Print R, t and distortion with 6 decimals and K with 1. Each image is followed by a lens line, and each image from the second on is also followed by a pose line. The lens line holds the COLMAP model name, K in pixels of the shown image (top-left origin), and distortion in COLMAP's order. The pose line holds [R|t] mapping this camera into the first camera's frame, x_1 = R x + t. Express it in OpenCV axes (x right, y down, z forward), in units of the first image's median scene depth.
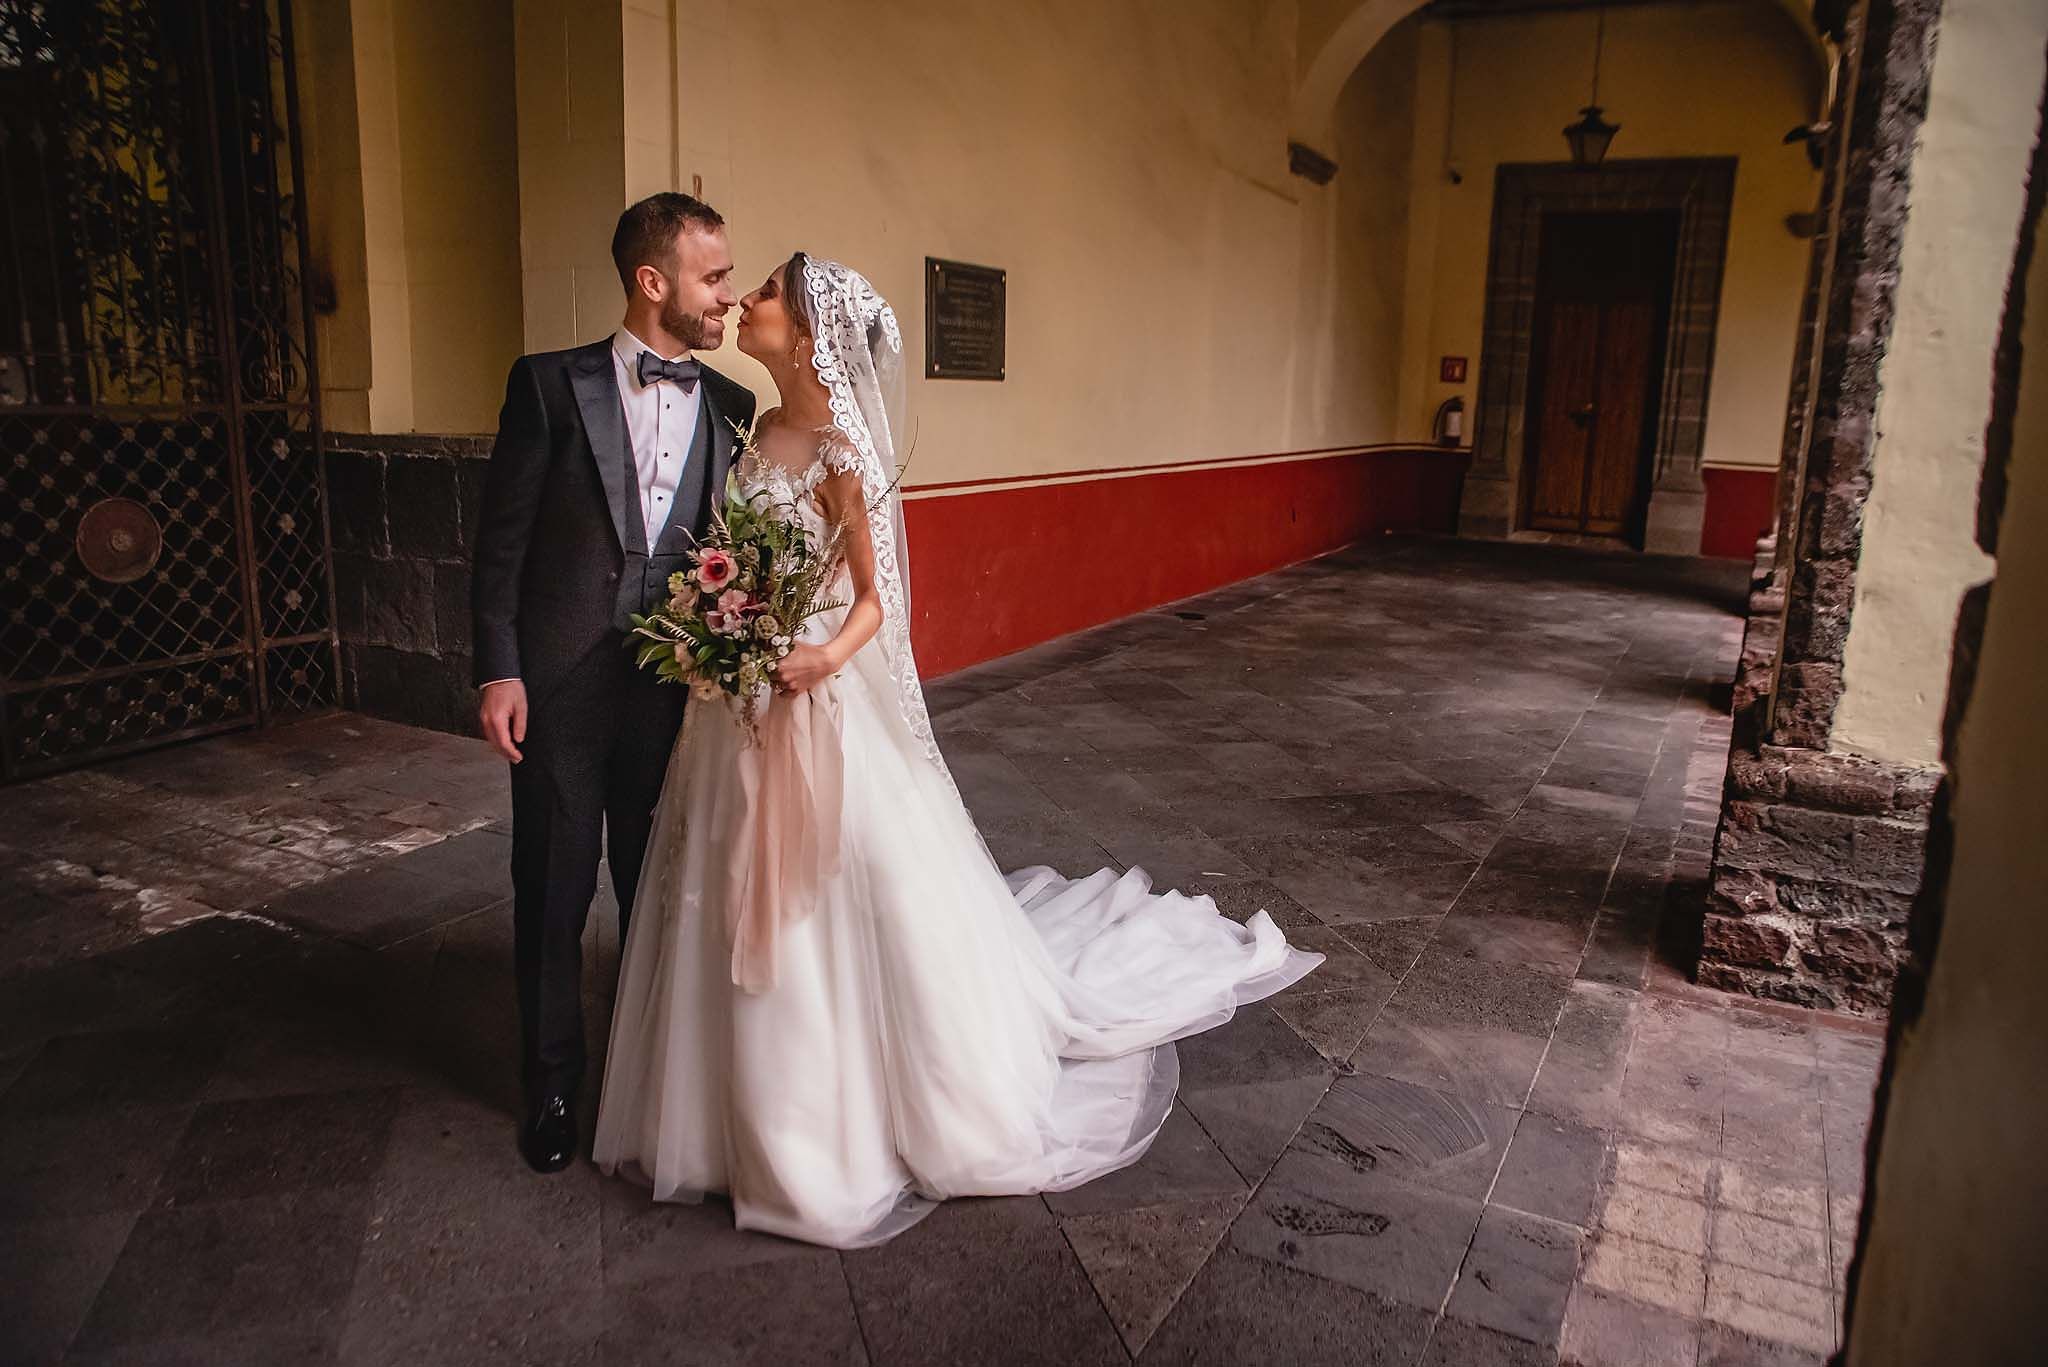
lens RADIAL K [[1402.4, 0, 1015.1], [0, 1402.4, 687.2], [0, 0, 1]] dist [-0.051795, 0.032443]
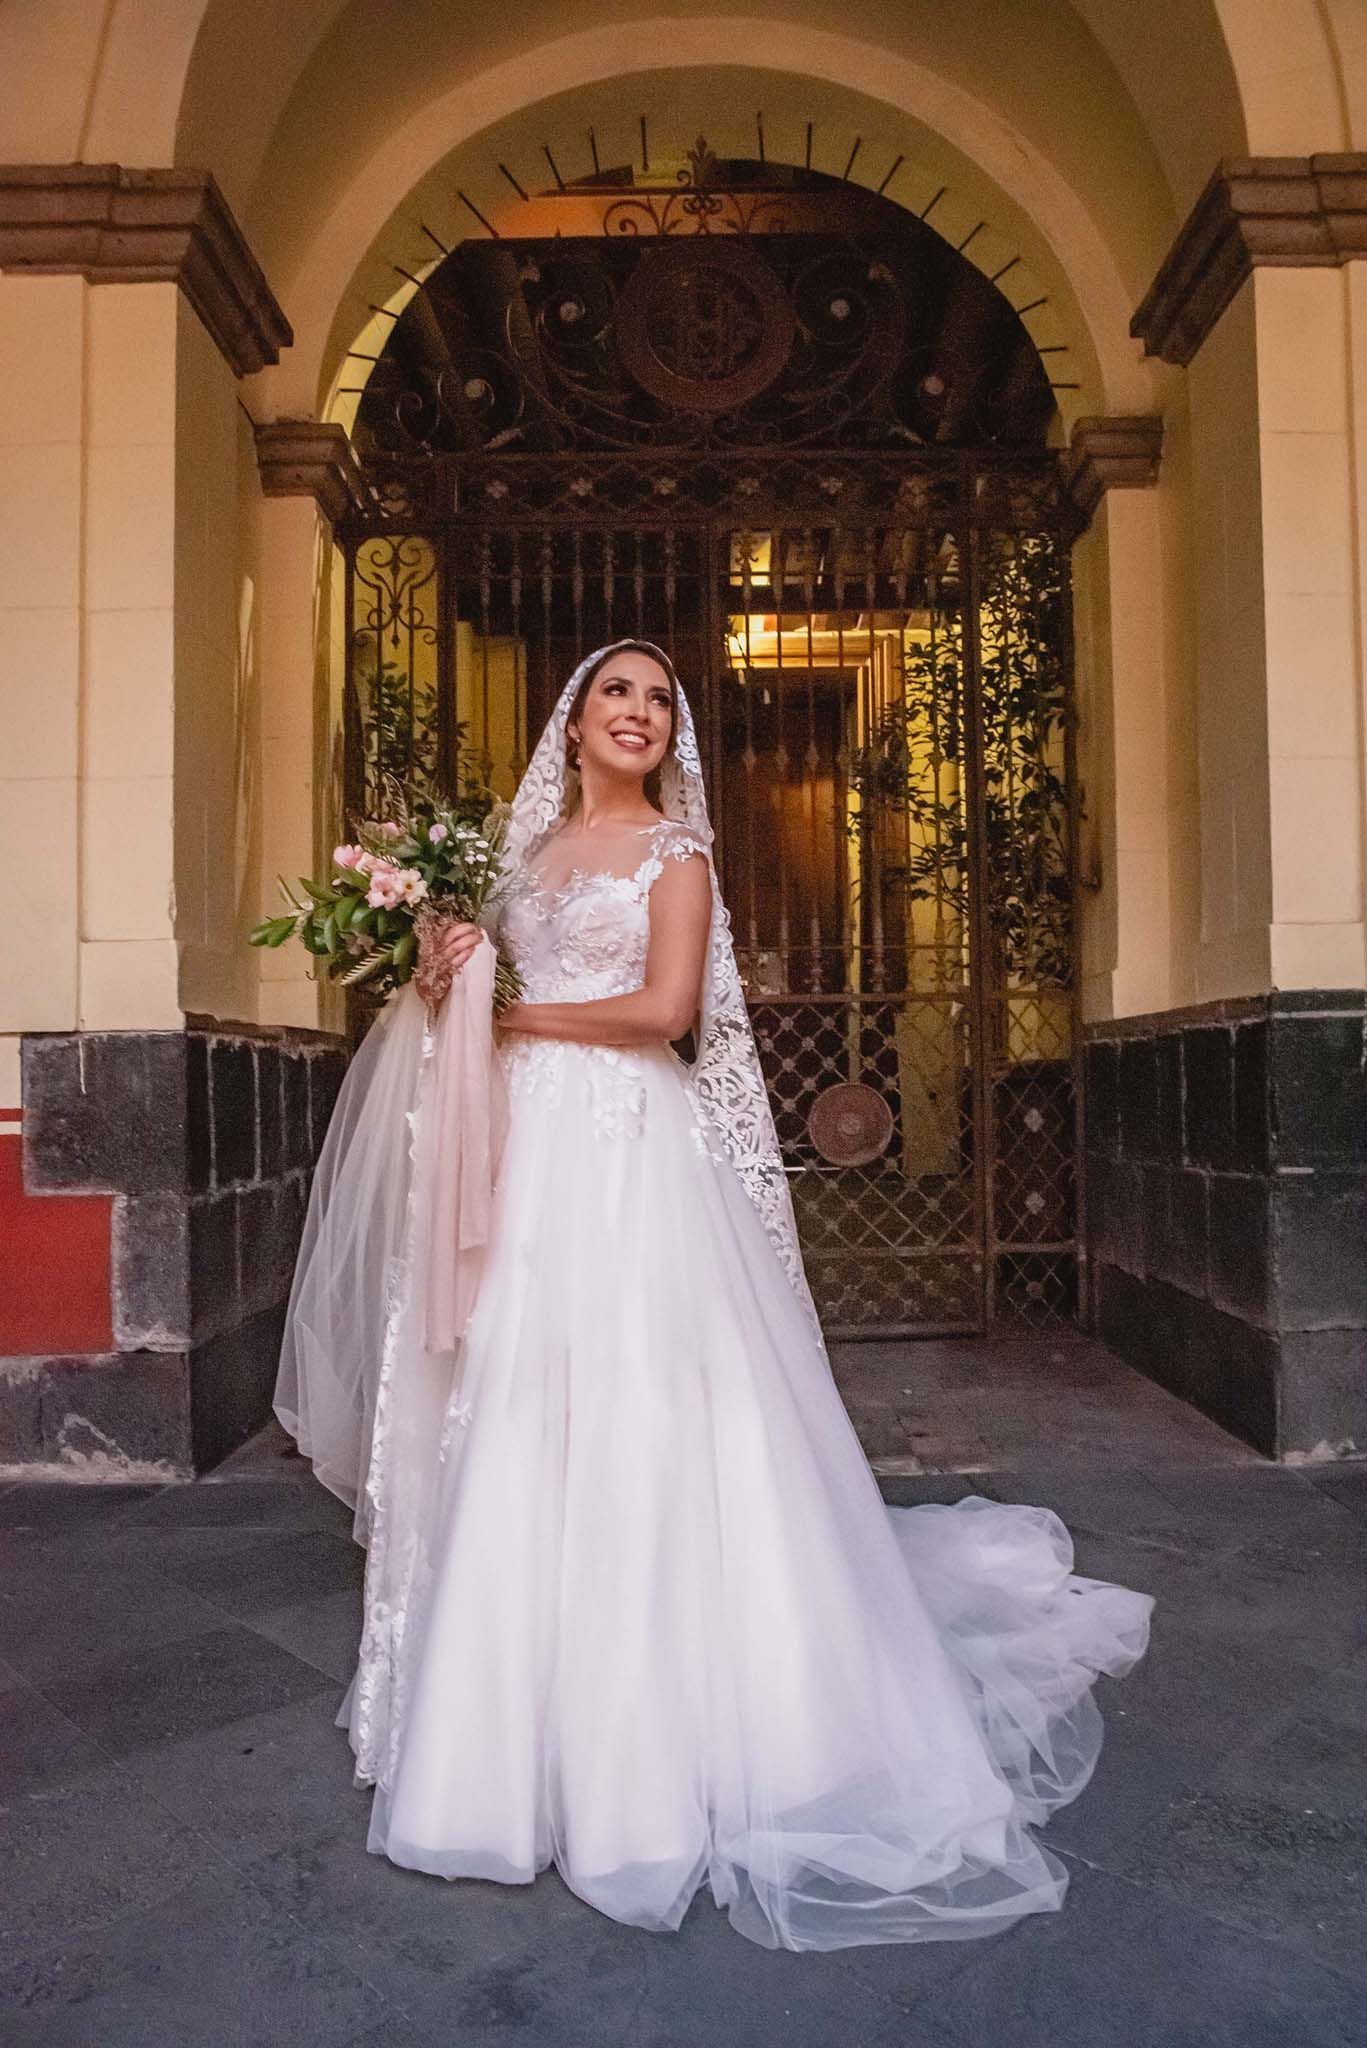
lens RADIAL K [[1402.4, 0, 683.5], [0, 1402.4, 1044.7], [0, 0, 1]] dist [-0.051795, 0.032443]
pose [[0.492139, -0.045593, -0.869322, 0.179230], [-0.159736, 0.976942, -0.141666, 0.002312], [0.855736, 0.208581, 0.473508, 0.364915]]
